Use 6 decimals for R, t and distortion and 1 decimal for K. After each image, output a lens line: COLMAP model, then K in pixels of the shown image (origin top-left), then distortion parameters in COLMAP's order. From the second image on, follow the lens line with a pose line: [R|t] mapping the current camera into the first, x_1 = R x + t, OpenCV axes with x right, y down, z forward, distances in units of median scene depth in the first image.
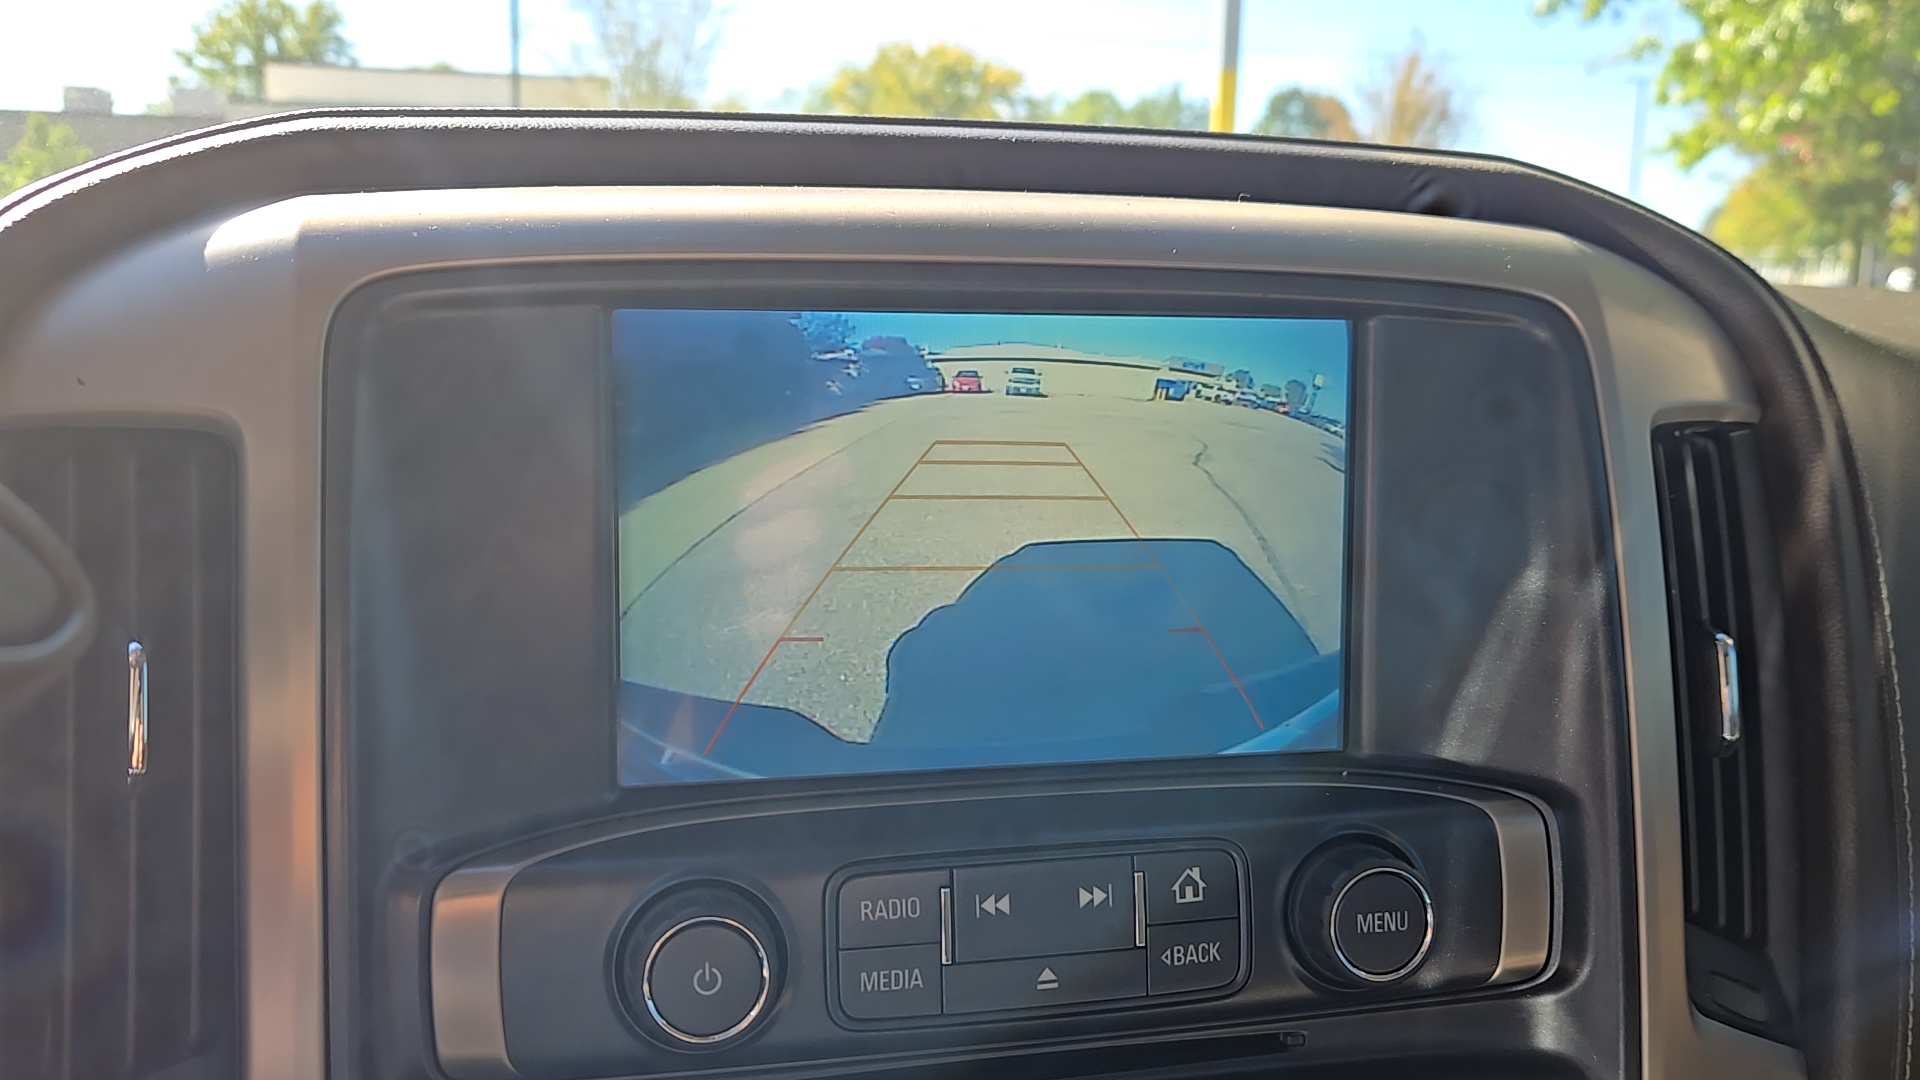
lens RADIAL K [[1649.1, 0, 961.5], [0, 1649.1, 502.0], [0, 0, 1]] dist [-0.010327, -0.002426]
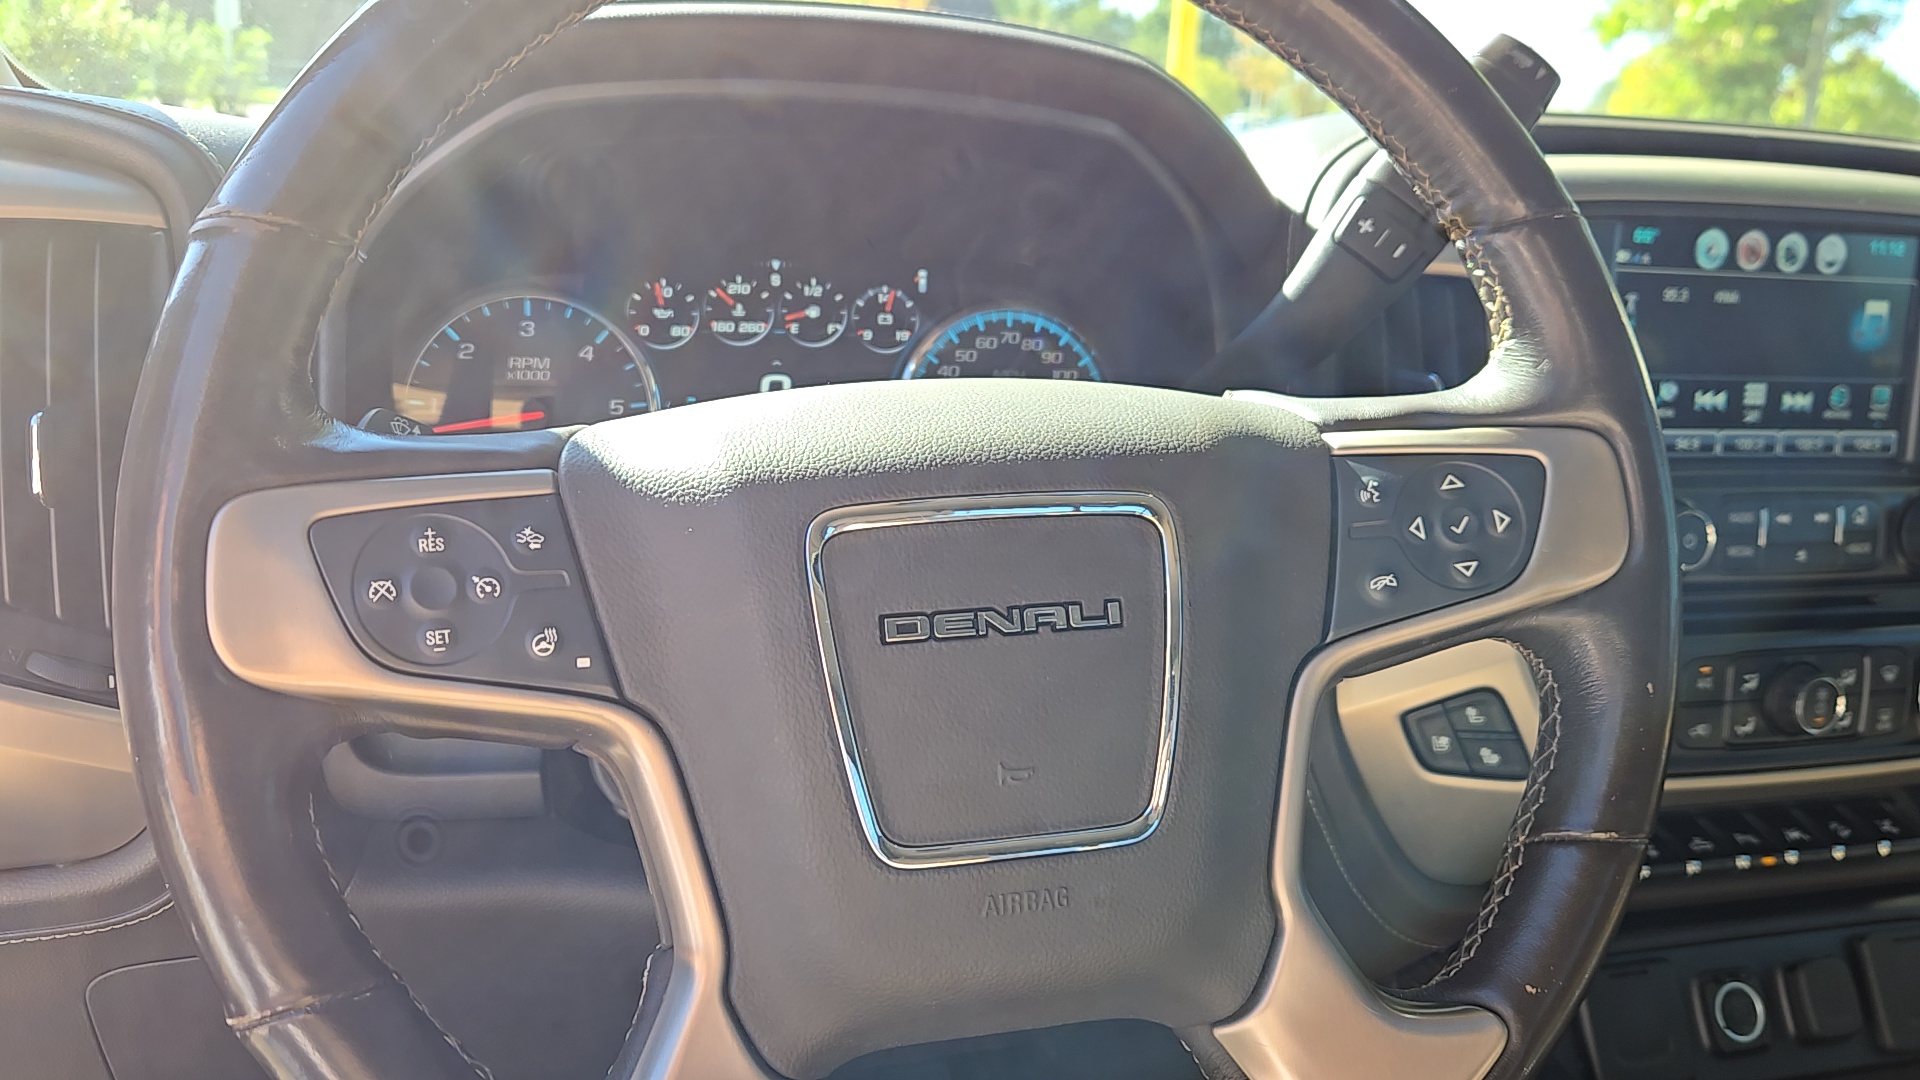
lens RADIAL K [[1630.6, 0, 960.0], [0, 1630.6, 540.0], [0, 0, 1]] dist [-0.000441, -0.013206]
pose [[0.997372, 0.022623, 0.068824, -1.042209], [-0.030267, 0.993231, 0.112145, 0.063859], [-0.065821, -0.113933, 0.991306, -0.878546]]
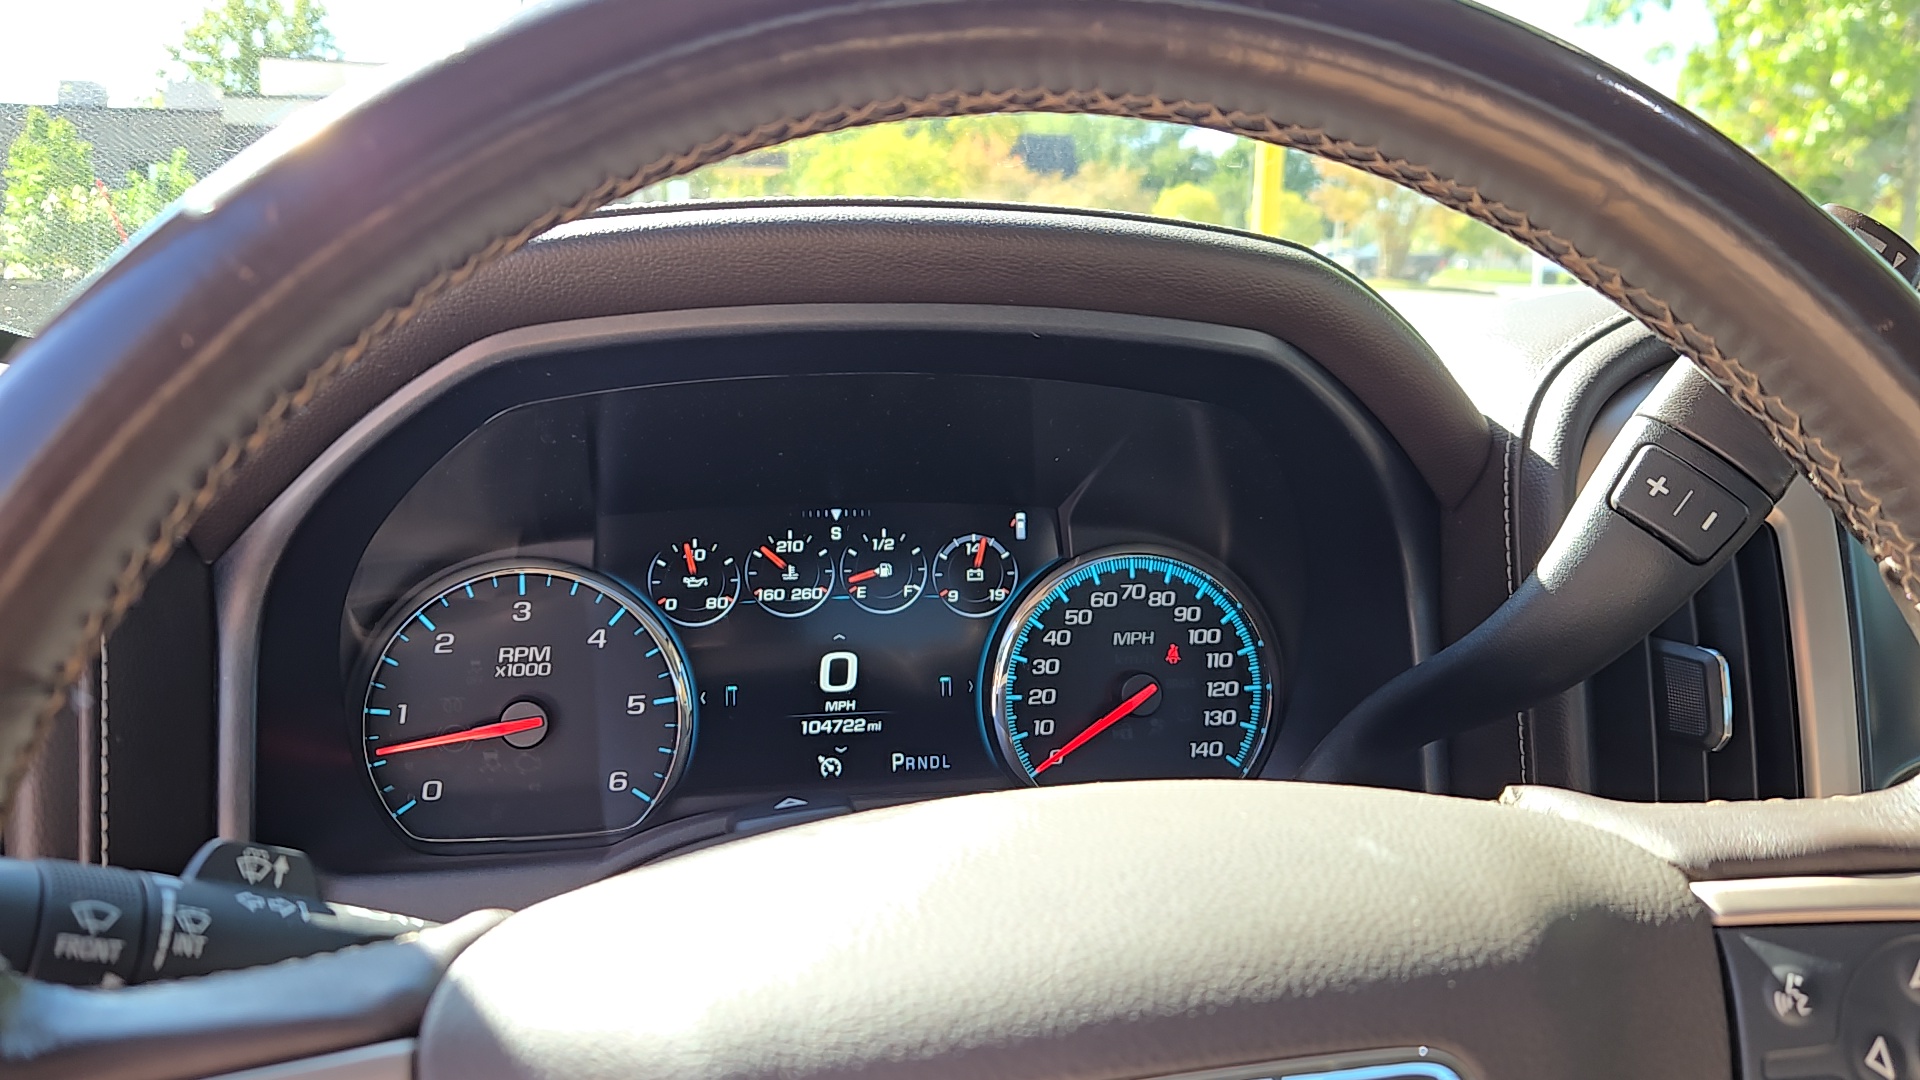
lens RADIAL K [[1630.6, 0, 960.0], [0, 1630.6, 540.0], [0, 0, 1]] dist [-0.000441, -0.013206]
pose [[0.999950, -0.001027, 0.009955, -1.032808], [0.000732, 0.999560, 0.029643, -0.057232], [-0.009981, -0.029634, 0.999511, -0.448033]]
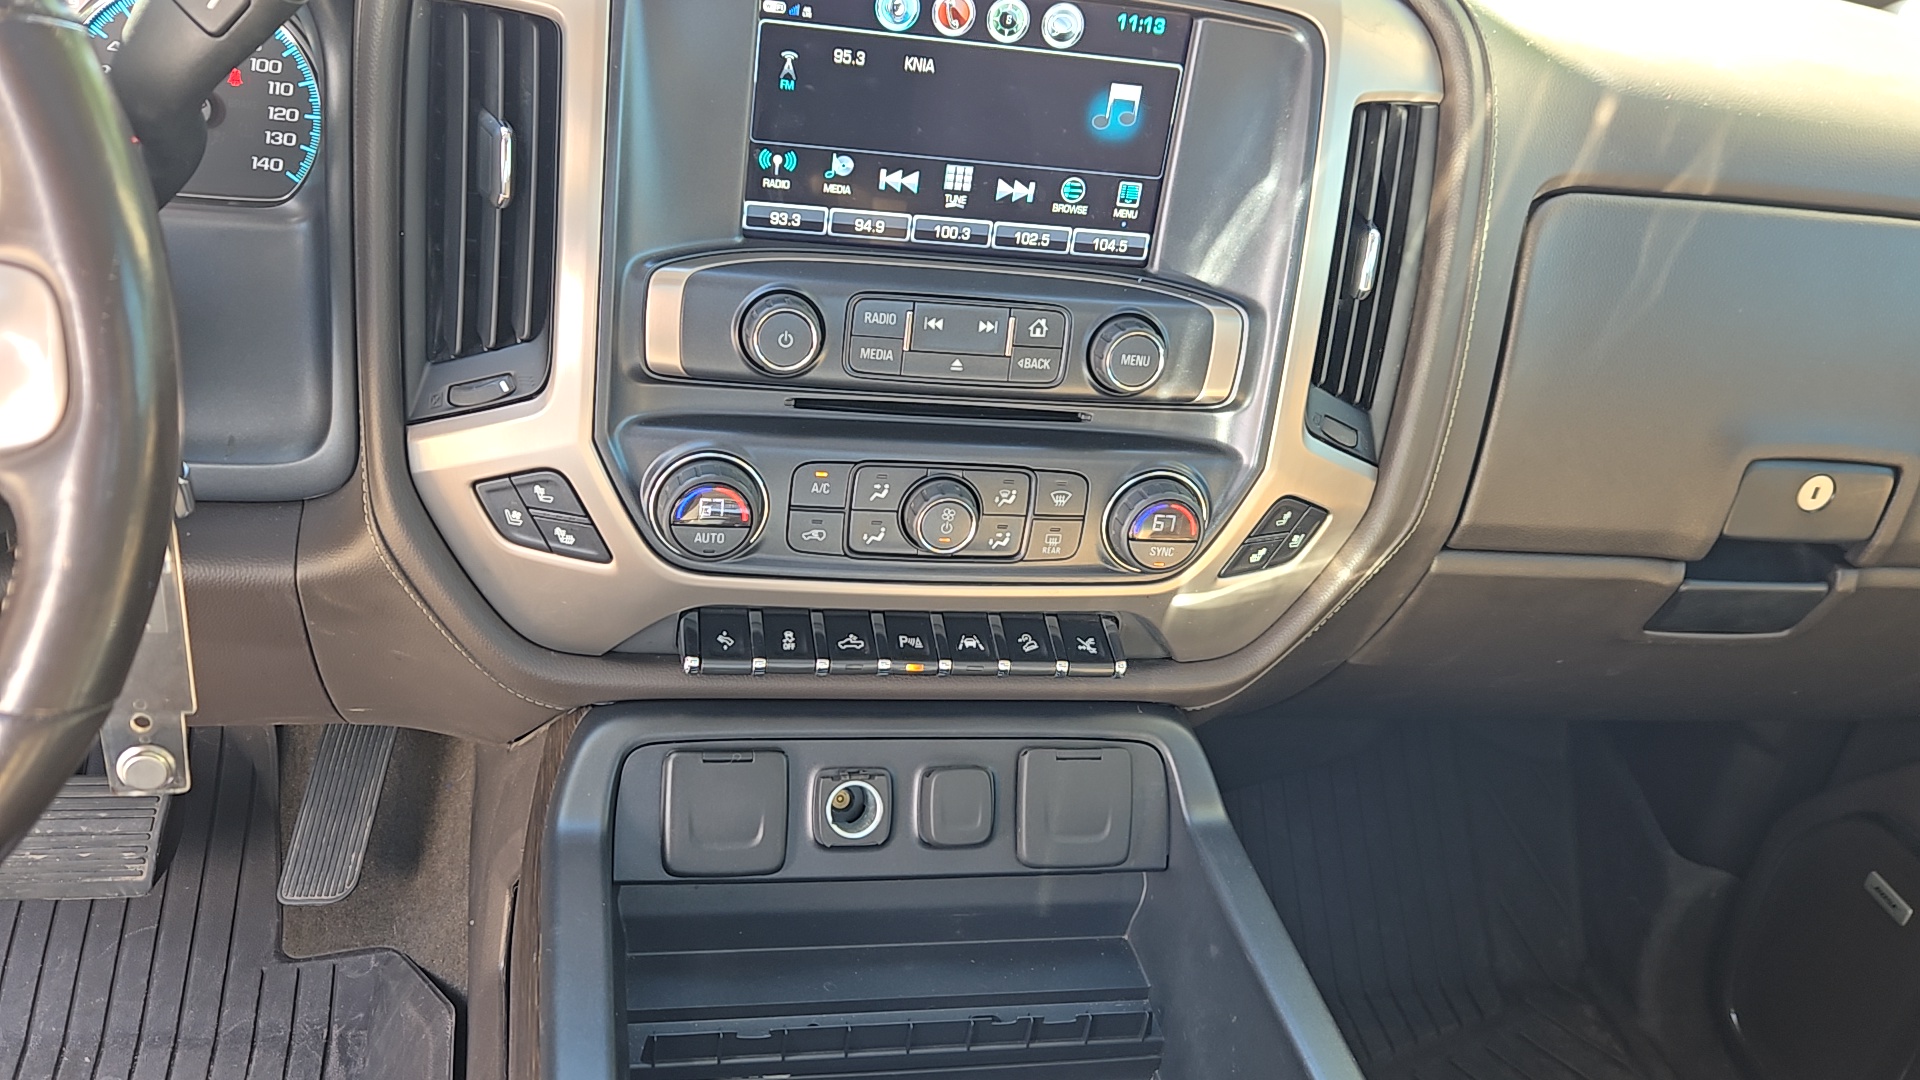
lens RADIAL K [[1618.1, 0, 960.0], [0, 1618.1, 540.0], [0, 0, 1]] dist [0.004433, -0.005338]
pose [[0.990957, 0.131406, 0.027128, 0.028222], [-0.132481, 0.926186, 0.353027, -0.171665], [0.021265, -0.353428, 0.935220, -0.762527]]
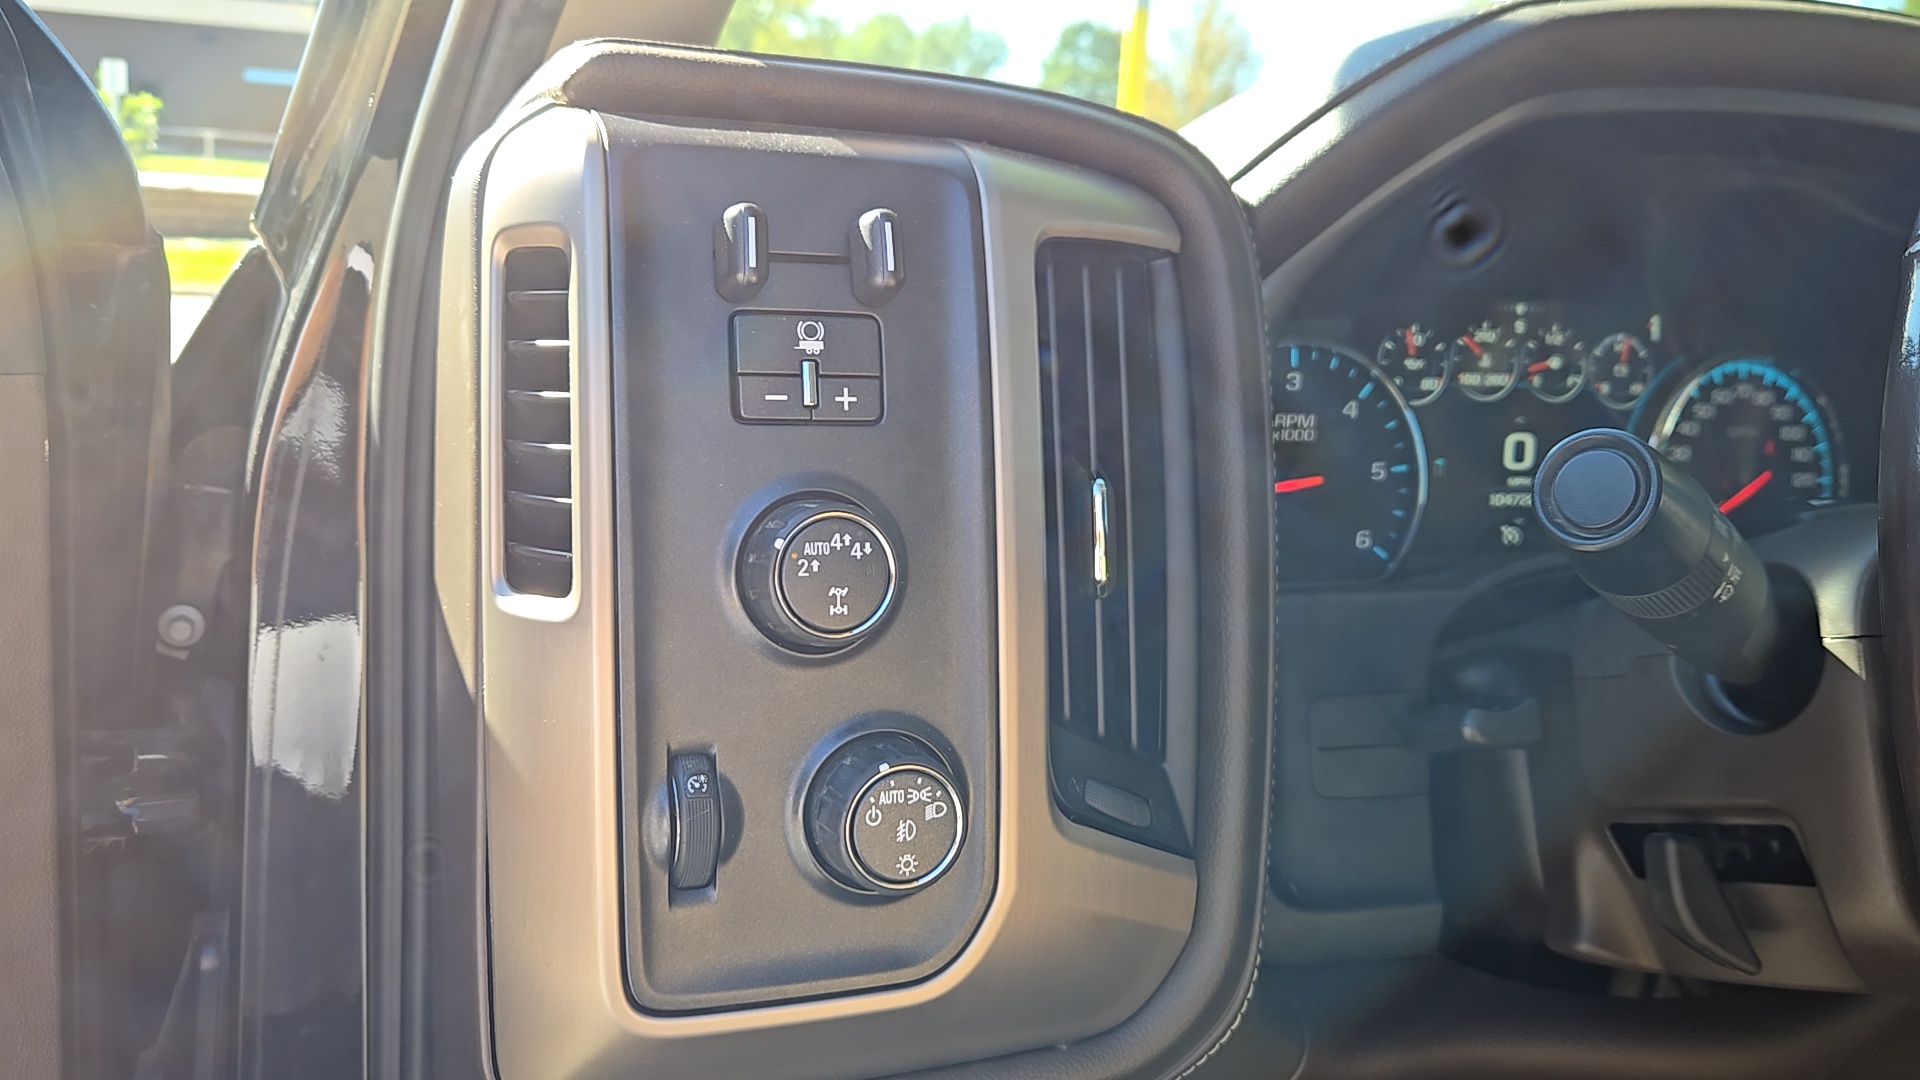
lens RADIAL K [[1618.1, 0, 960.0], [0, 1618.1, 540.0], [0, 0, 1]] dist [0.004433, -0.005338]
pose [[0.990614, 0.015721, 0.135780, -1.938964], [-0.025425, 0.997221, 0.070029, 0.100242], [-0.134302, -0.072824, 0.988261, -0.525033]]
